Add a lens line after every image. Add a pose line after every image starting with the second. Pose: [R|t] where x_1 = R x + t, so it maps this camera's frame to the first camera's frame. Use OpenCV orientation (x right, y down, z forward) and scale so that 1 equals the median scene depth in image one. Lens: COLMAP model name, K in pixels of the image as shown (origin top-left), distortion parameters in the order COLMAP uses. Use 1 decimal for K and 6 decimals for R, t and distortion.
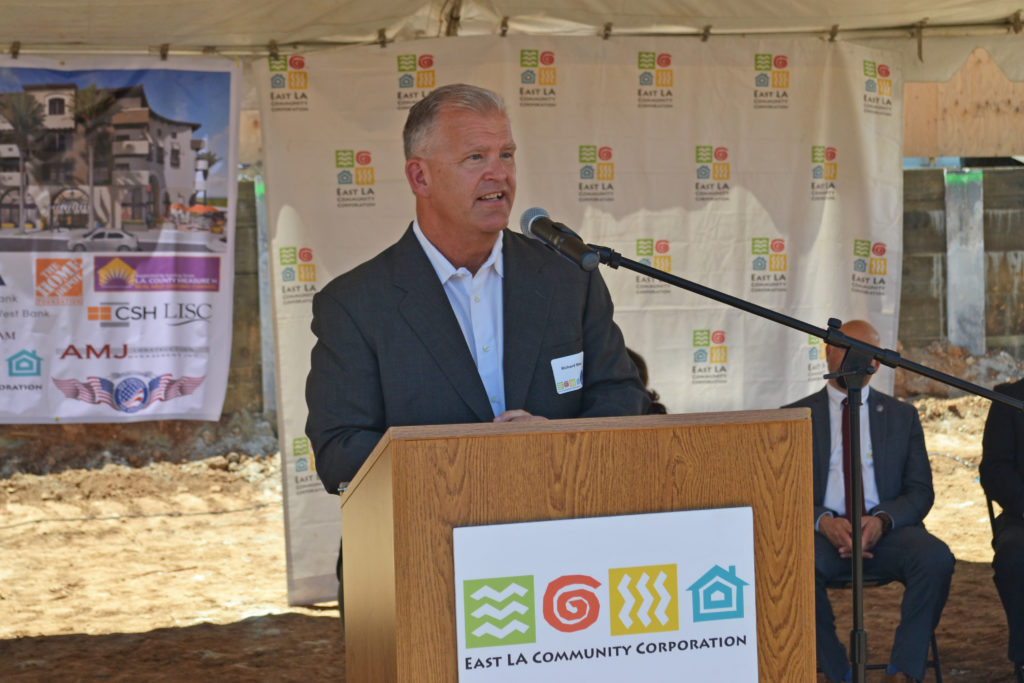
lens RADIAL K [[1935.8, 0, 478.9], [0, 1935.8, 327.7], [0, 0, 1]] dist [0.007289, -0.025300]
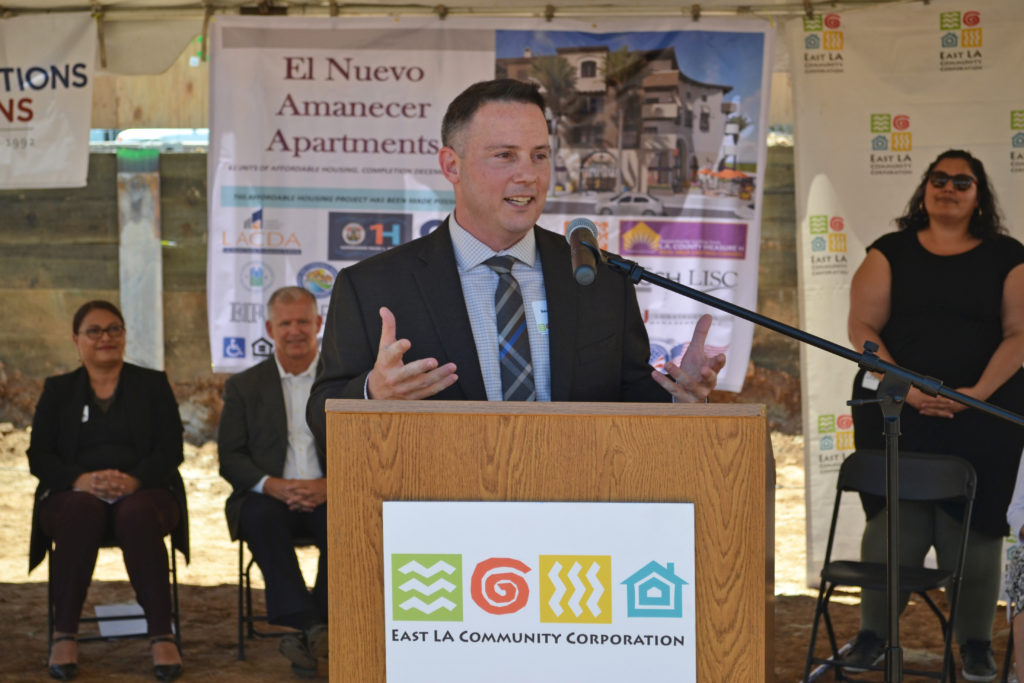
lens RADIAL K [[2018.7, 0, 513.5], [0, 2018.7, 359.6], [0, 0, 1]] dist [0.031420, -0.030329]
pose [[0.929814, 0.049279, -0.364715, 0.133642], [-0.037160, 0.998501, 0.040178, -0.005013], [0.366148, -0.023805, 0.930252, 0.011773]]
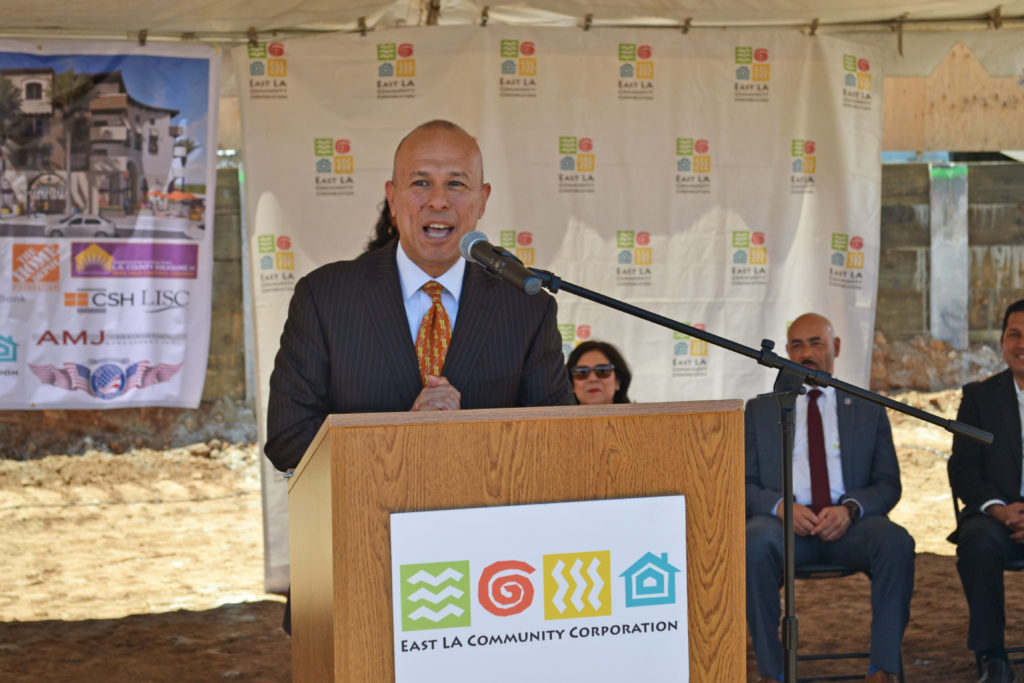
lens RADIAL K [[1943.4, 0, 509.0], [0, 1943.4, 358.8], [0, 0, 1]] dist [0.011455, 0.095096]
pose [[0.999789, 0.009207, 0.018337, 0.009154], [-0.009595, 0.999729, 0.021198, -0.000222], [-0.018137, -0.021370, 0.999607, -0.007748]]
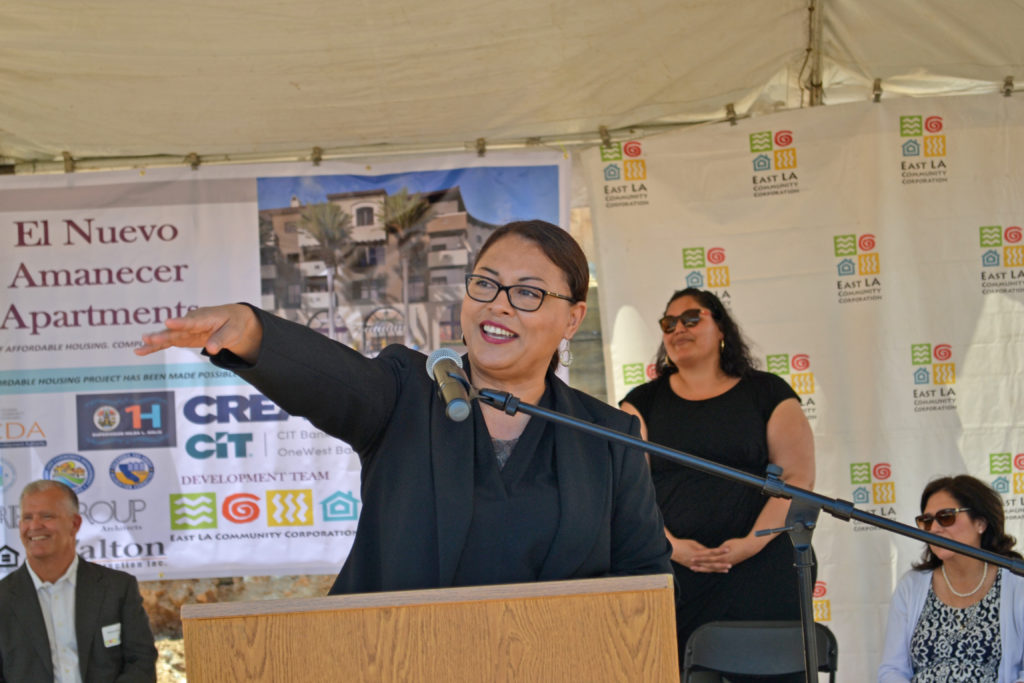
lens RADIAL K [[2315.1, 0, 511.9], [0, 2315.1, 370.3], [0, 0, 1]] dist [0.061054, -0.135484]
pose [[0.964858, -0.037926, -0.260020, 0.120318], [0.030010, 0.998959, -0.034346, -0.005216], [0.261052, 0.025336, 0.964992, -0.005563]]
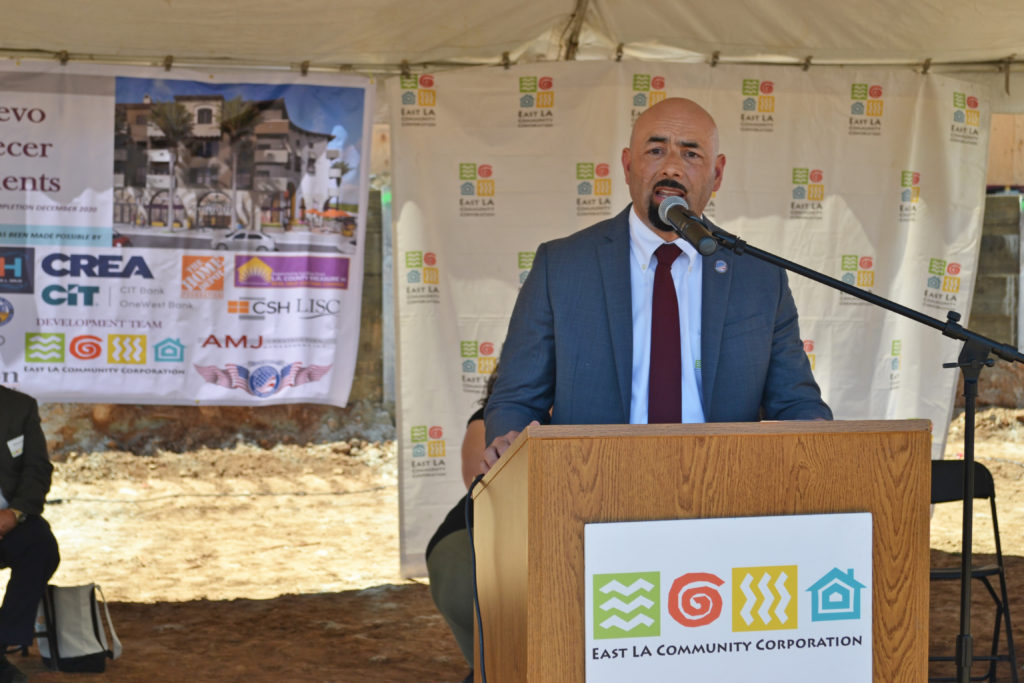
lens RADIAL K [[1764.0, 0, 513.4], [0, 1764.0, 356.9], [0, 0, 1]] dist [0.016186, -0.034075]
pose [[0.998936, 0.030112, -0.034924, -0.006545], [-0.029569, 0.999435, 0.015952, -0.000213], [0.035385, -0.014902, 0.999263, 0.014957]]
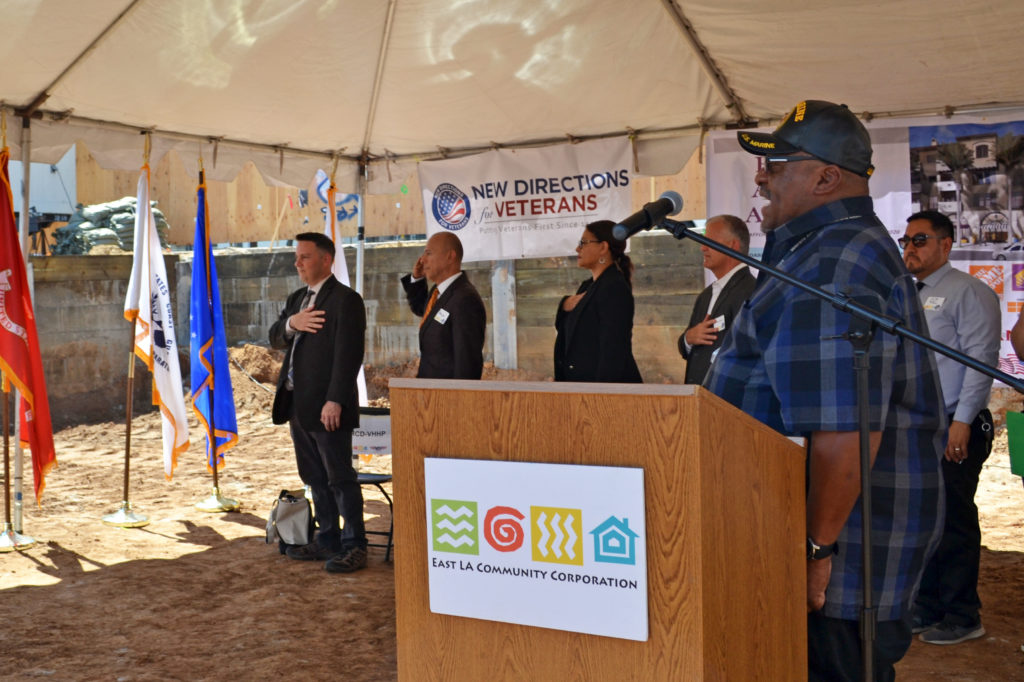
lens RADIAL K [[1318.4, 0, 368.1], [0, 1318.4, 272.8], [0, 0, 1]] dist [-0.130060, 0.031036]
pose [[0.625445, -0.001584, -0.780267, 0.203092], [-0.025652, 0.999416, -0.022590, -0.000284], [0.779847, 0.034144, 0.625038, 0.125087]]
